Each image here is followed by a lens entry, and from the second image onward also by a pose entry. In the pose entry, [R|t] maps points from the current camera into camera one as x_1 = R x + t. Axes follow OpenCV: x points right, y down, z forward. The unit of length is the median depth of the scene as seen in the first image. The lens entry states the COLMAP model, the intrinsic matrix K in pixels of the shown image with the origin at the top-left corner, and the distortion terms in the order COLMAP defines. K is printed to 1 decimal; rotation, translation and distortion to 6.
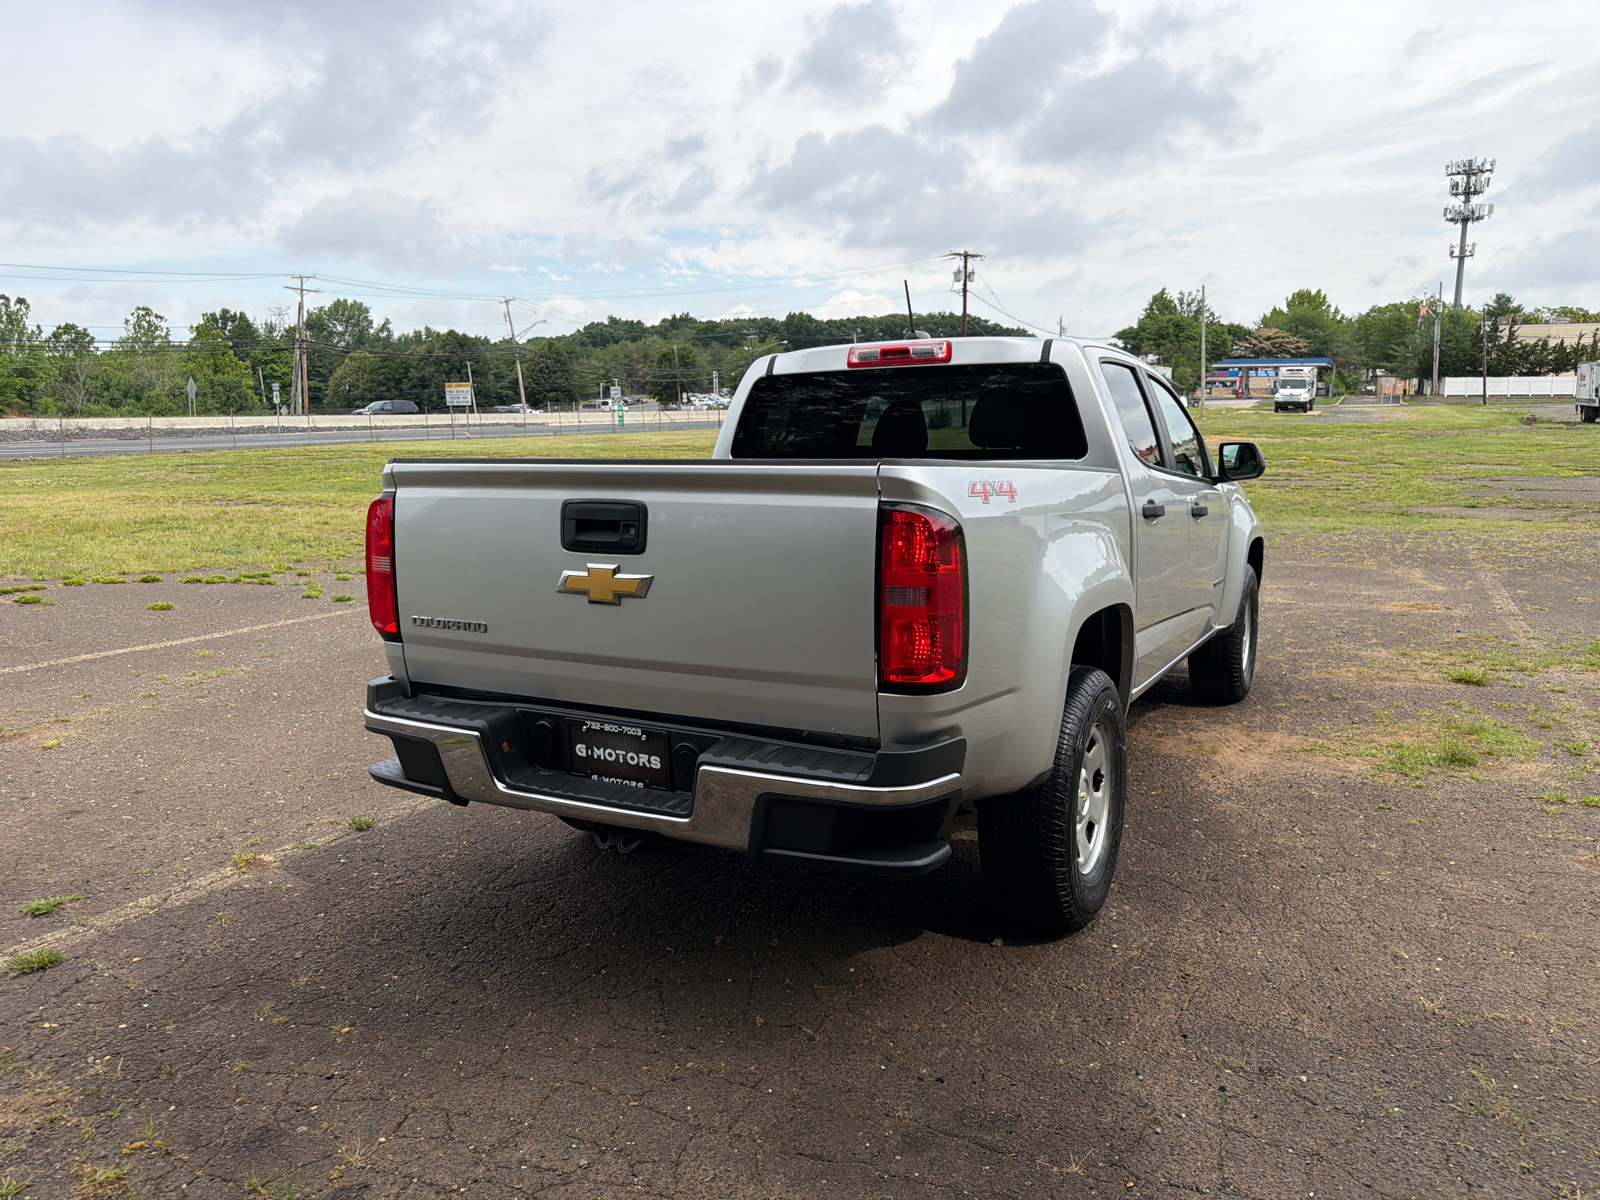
lens RADIAL K [[1136.3, 0, 801.7], [0, 1136.3, 594.8], [0, 0, 1]] dist [0.039646, -0.050388]
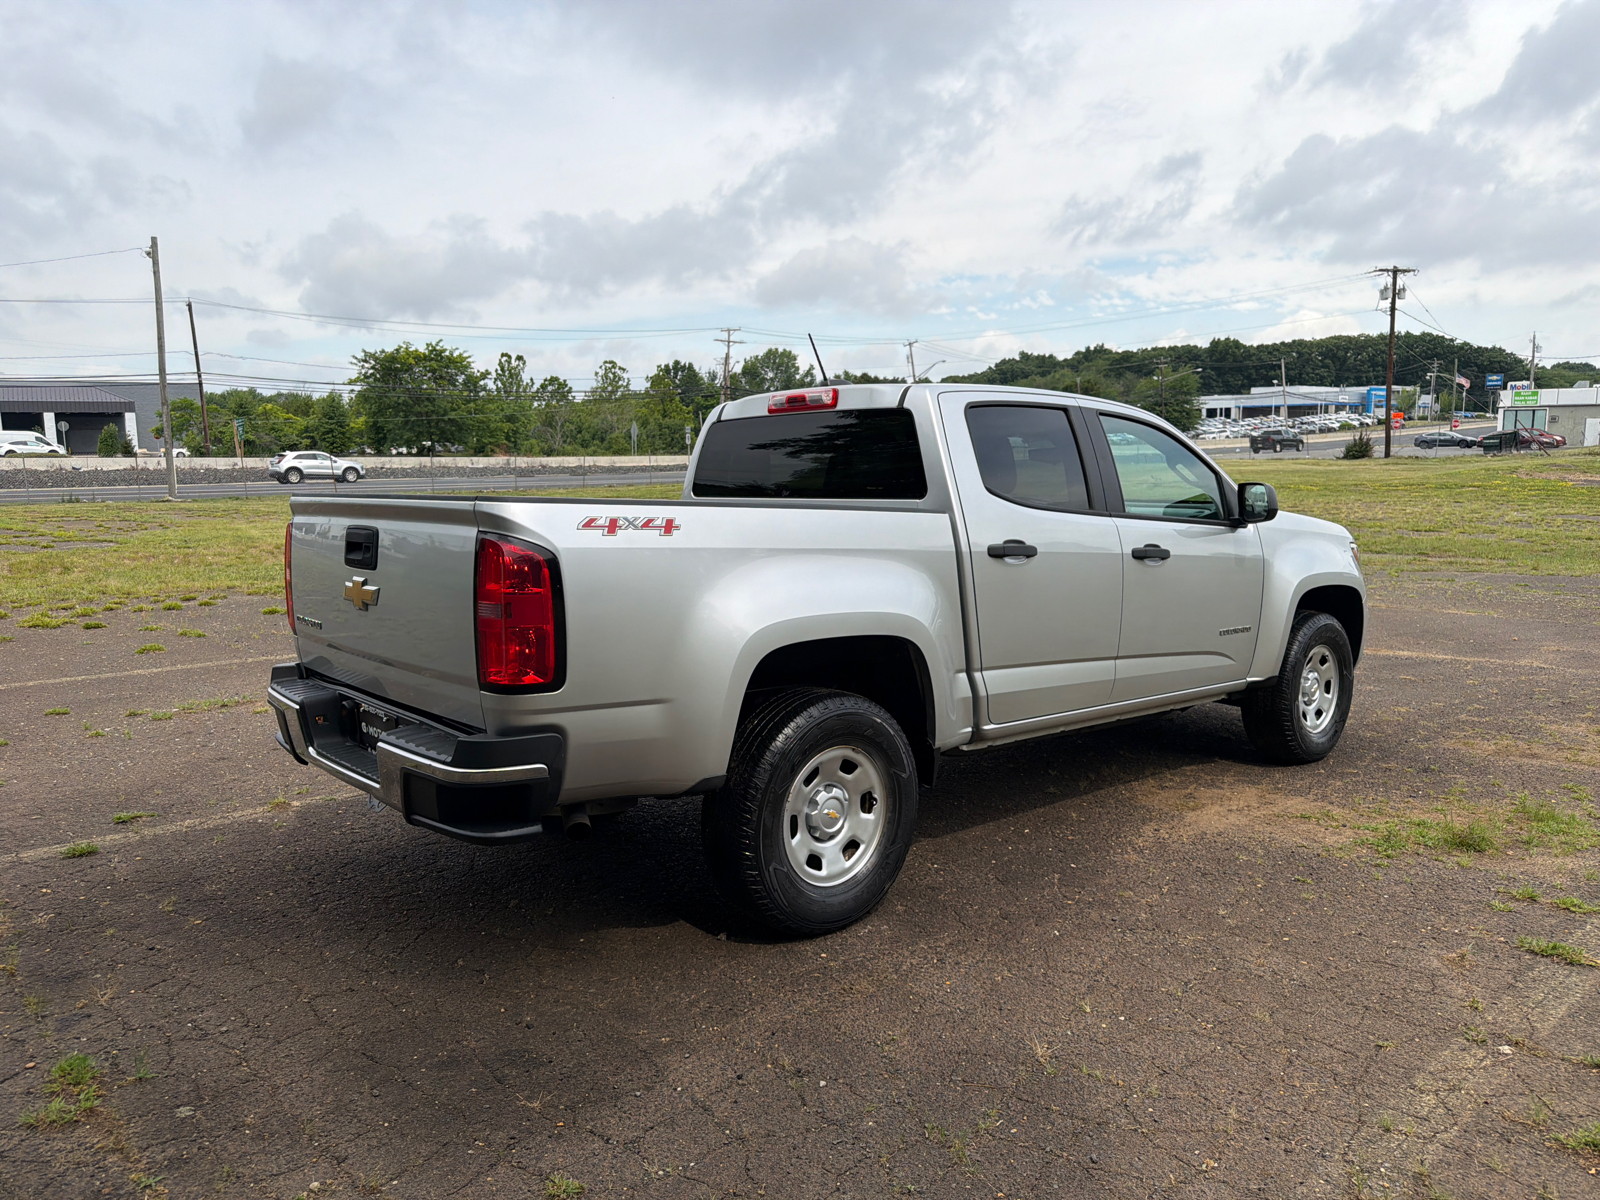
lens RADIAL K [[1136.3, 0, 816.4], [0, 1136.3, 603.8], [0, 0, 1]] dist [0.039646, -0.050388]
pose [[0.938543, 0.040761, -0.342748, 0.444587], [-0.048615, 0.998715, -0.014349, -0.002736], [0.341723, 0.030130, 0.939318, -0.008841]]
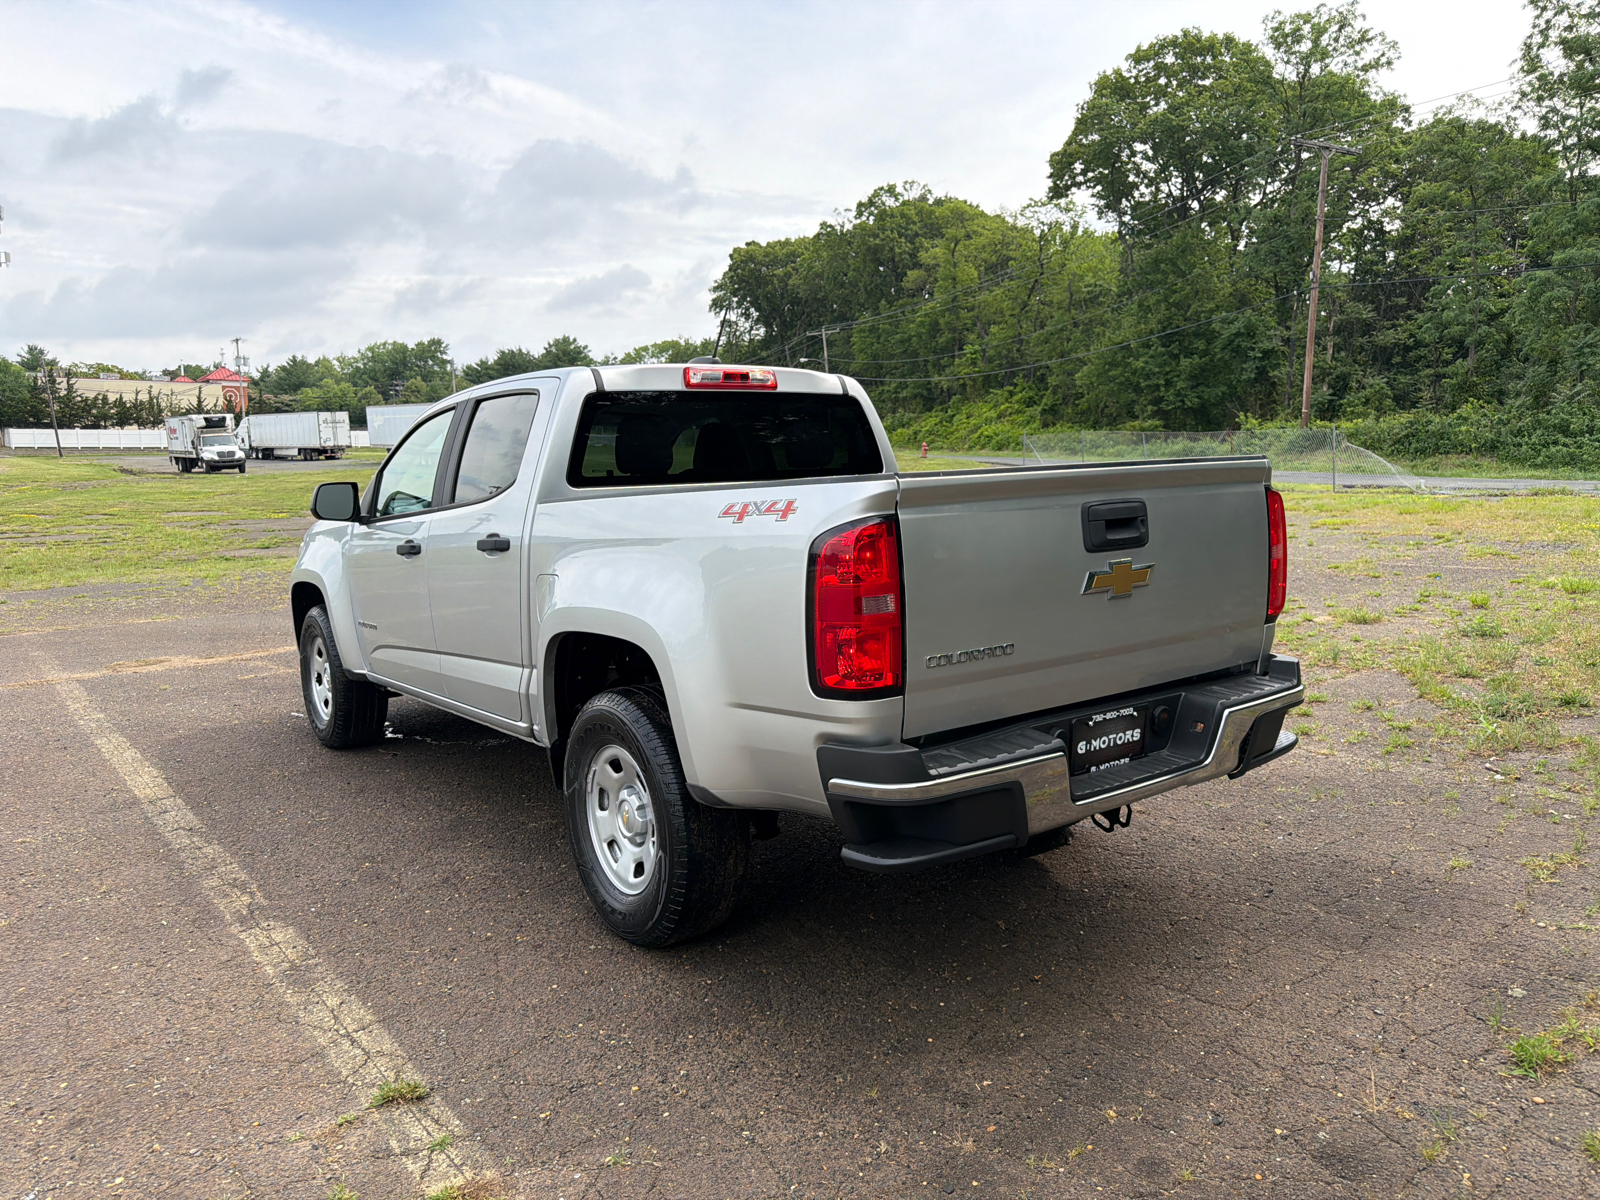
lens RADIAL K [[1136.3, 0, 790.7], [0, 1136.3, 602.5], [0, 0, 1]] dist [0.039646, -0.050388]
pose [[0.418428, -0.115233, 0.900910, -0.774776], [0.150559, 0.986996, 0.056317, -0.057556], [-0.895684, 0.112076, 0.430336, 0.496683]]
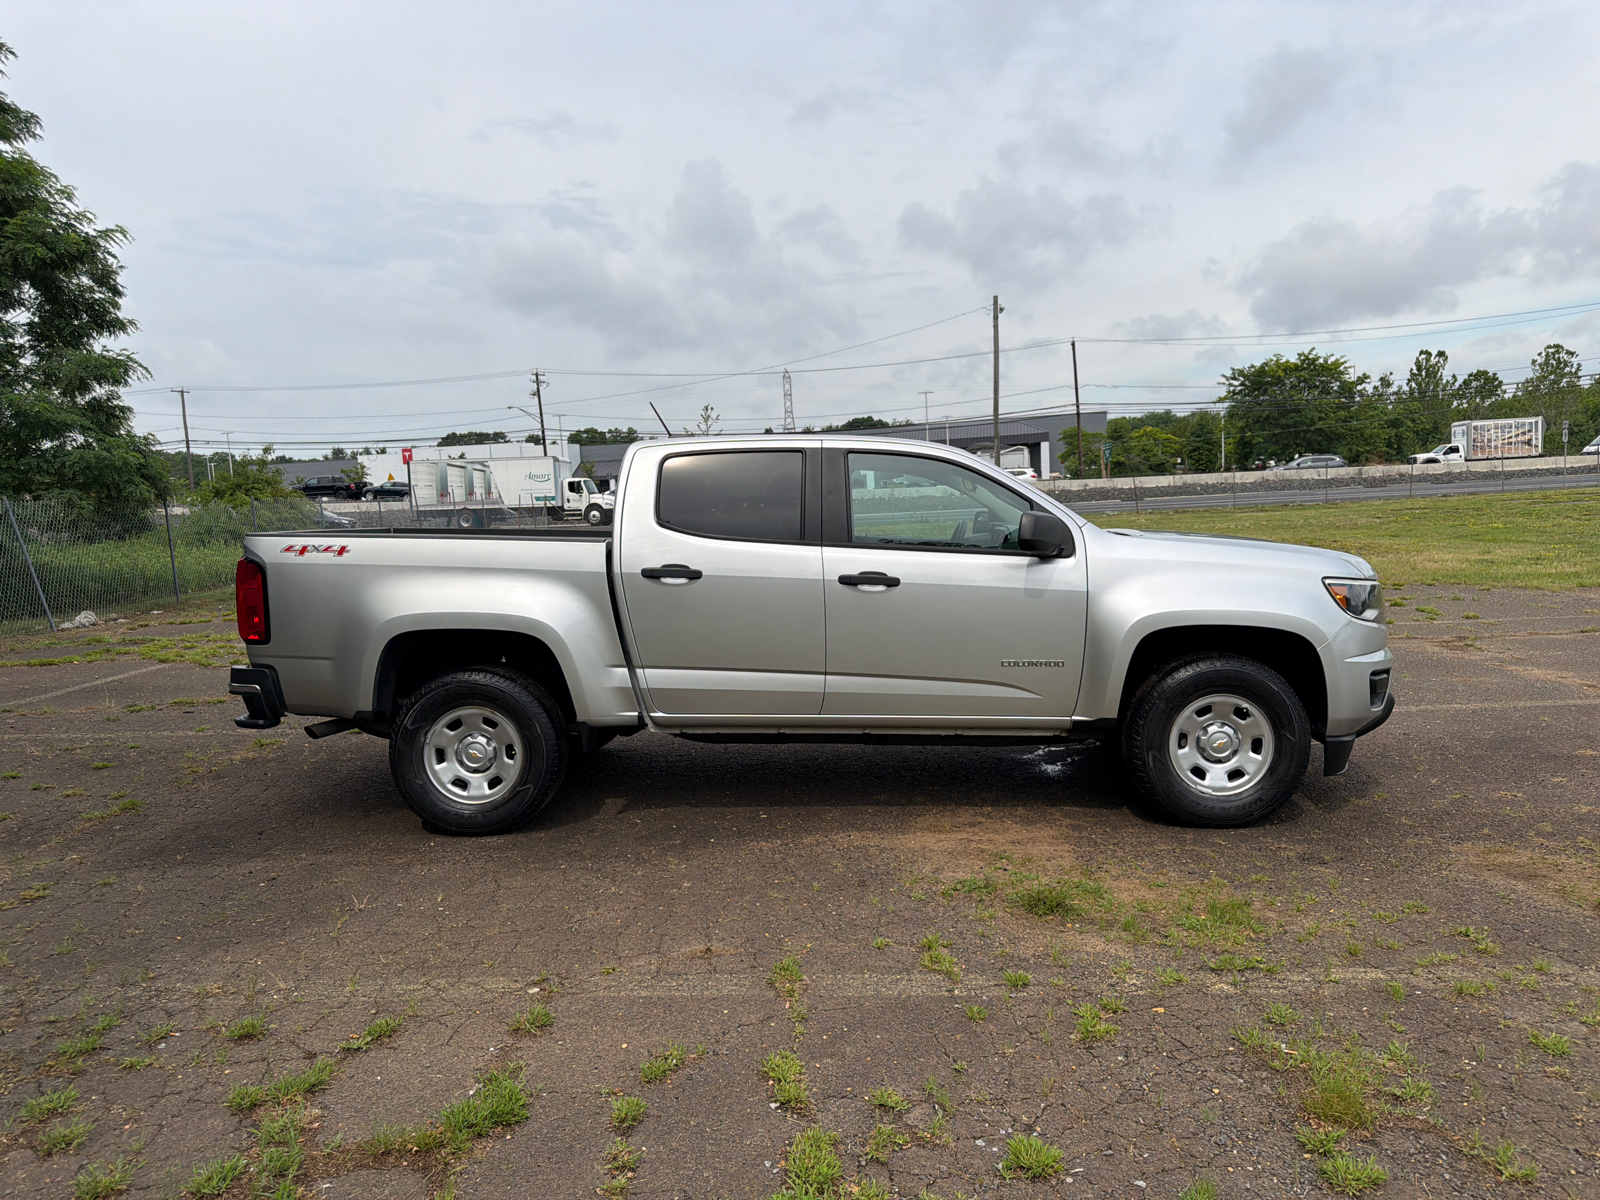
lens RADIAL K [[1136.3, 0, 802.1], [0, 1136.3, 616.2], [0, 0, 1]] dist [0.039646, -0.050388]
pose [[0.423763, 0.081858, -0.902067, 1.348955], [-0.096921, 0.994288, 0.044696, -0.086581], [0.900573, 0.068489, 0.429276, 0.546012]]
